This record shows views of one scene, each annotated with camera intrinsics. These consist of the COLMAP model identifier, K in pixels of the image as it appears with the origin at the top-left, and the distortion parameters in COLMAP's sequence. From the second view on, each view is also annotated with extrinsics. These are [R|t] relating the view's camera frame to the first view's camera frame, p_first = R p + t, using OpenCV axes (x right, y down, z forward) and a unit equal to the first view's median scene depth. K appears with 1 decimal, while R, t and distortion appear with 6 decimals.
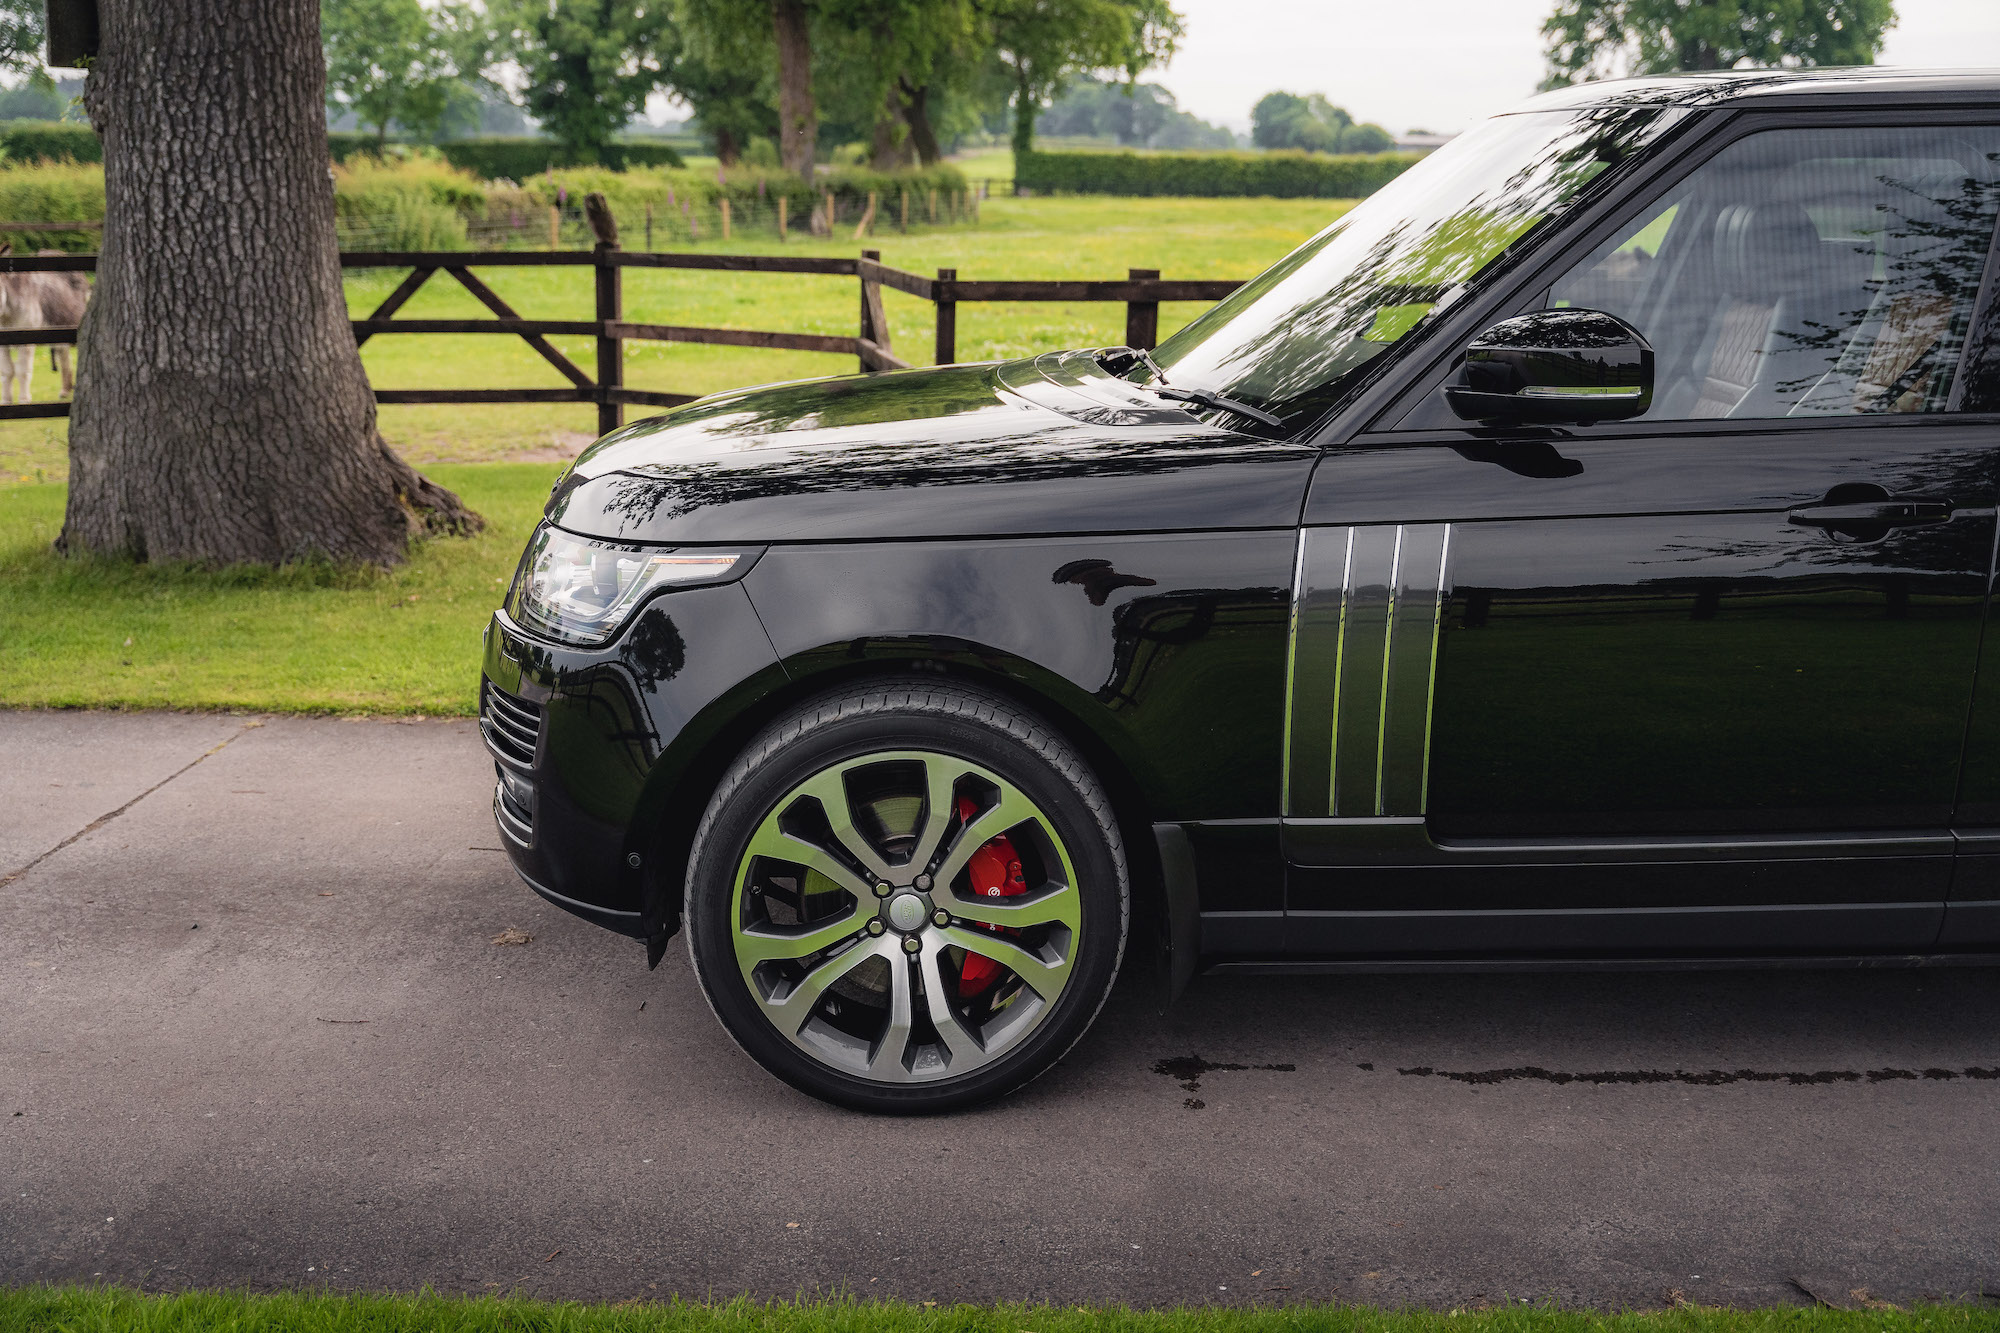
lens RADIAL K [[2051.9, 0, 999.3], [0, 2051.9, 647.1], [0, 0, 1]] dist [-0.009829, 0.000000]
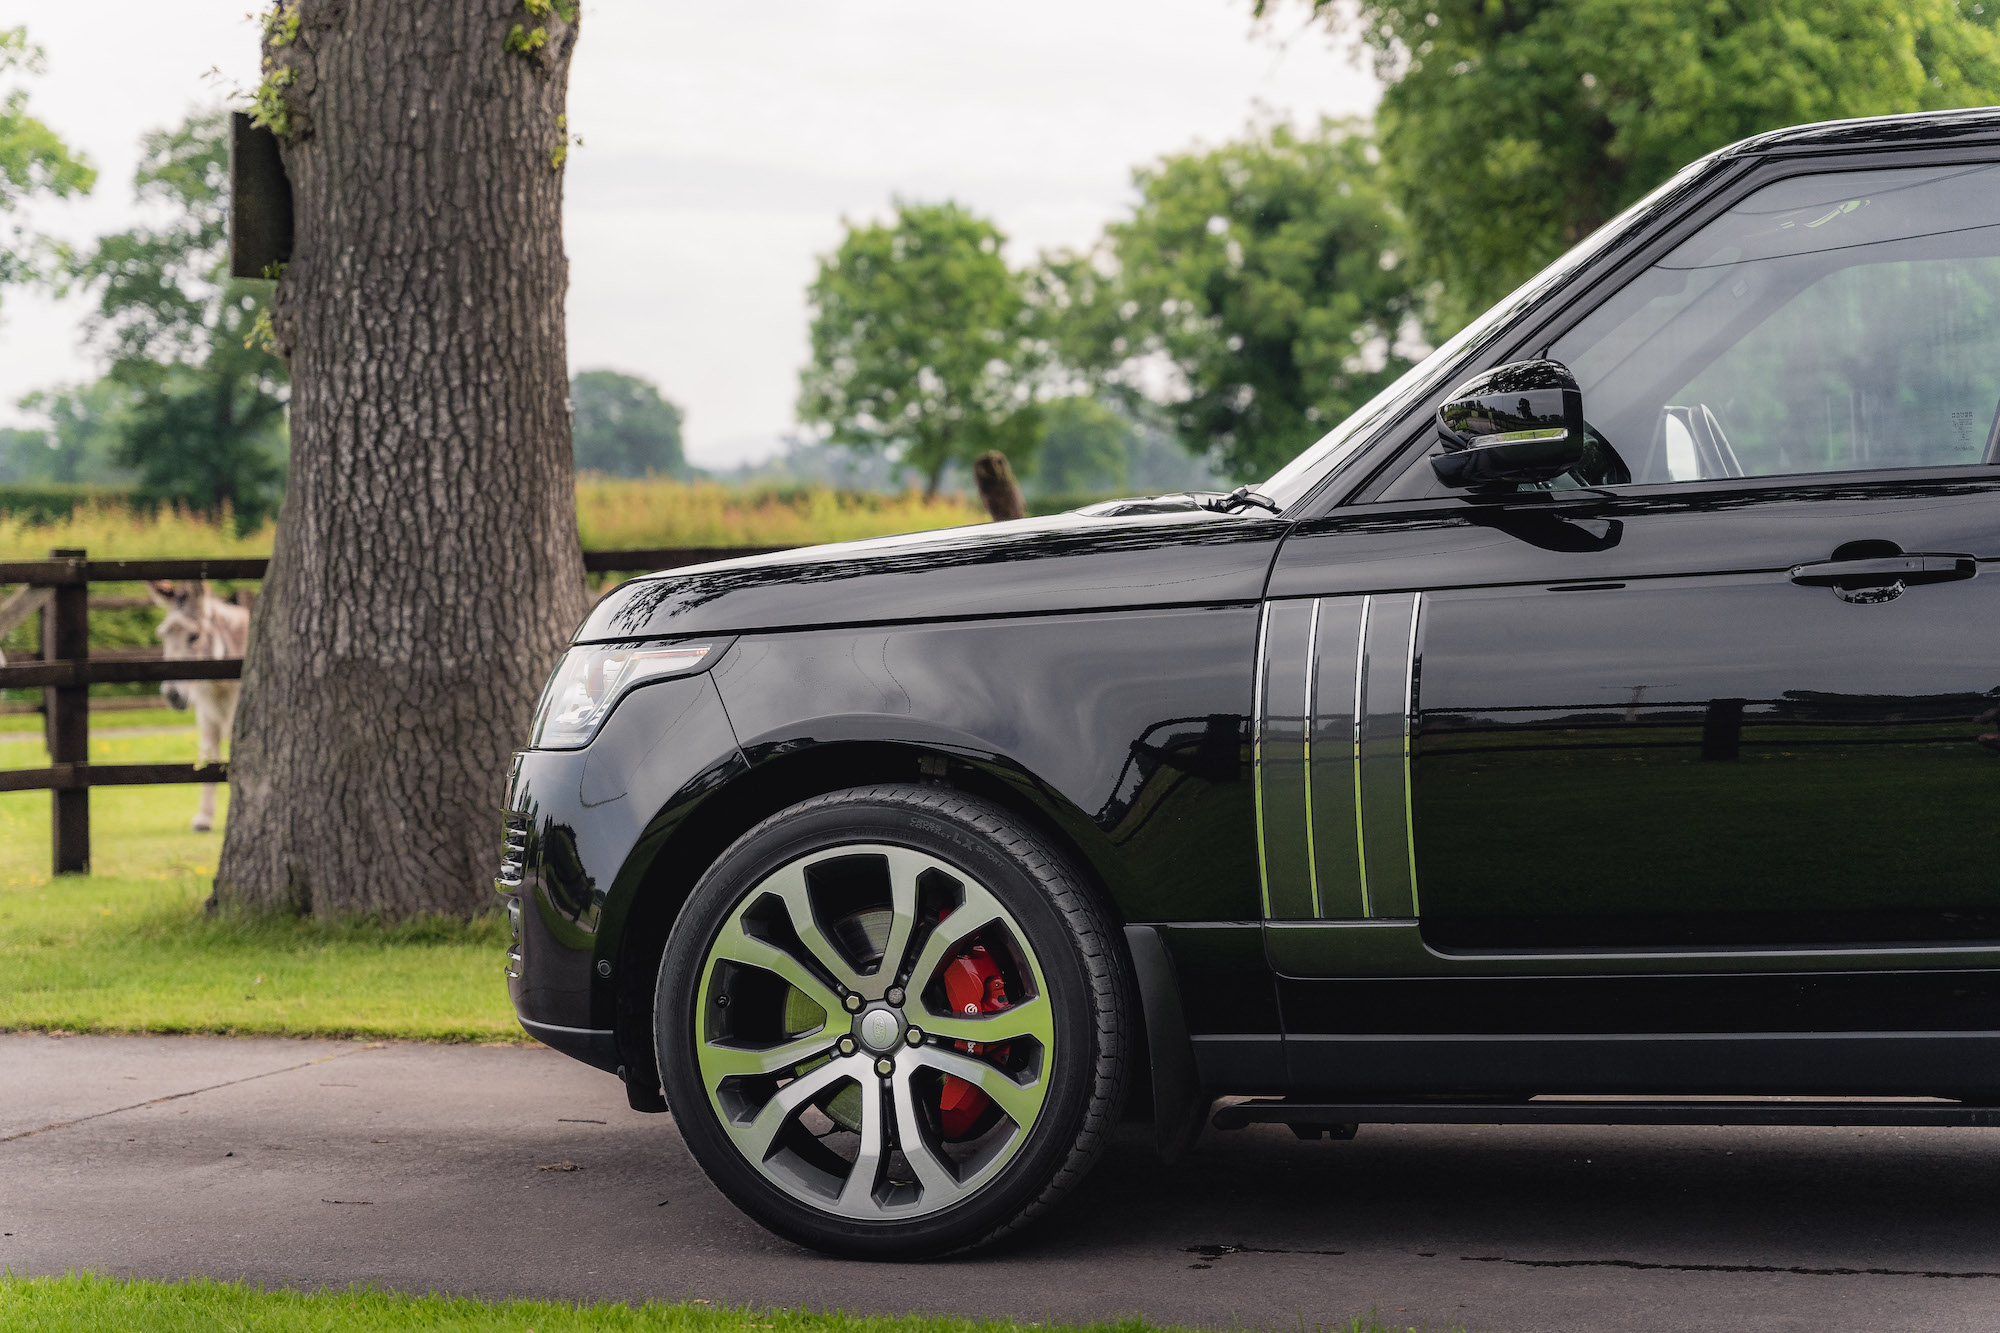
lens RADIAL K [[4182.8, 0, 1002.7], [0, 4182.8, 676.9], [0, 0, 1]] dist [-0.069884, 0.000000]
pose [[0.958641, -0.016845, -0.284118, 0.276256], [-0.041396, 0.979380, -0.197742, 0.173520], [0.281590, 0.201325, 0.938176, -0.397222]]
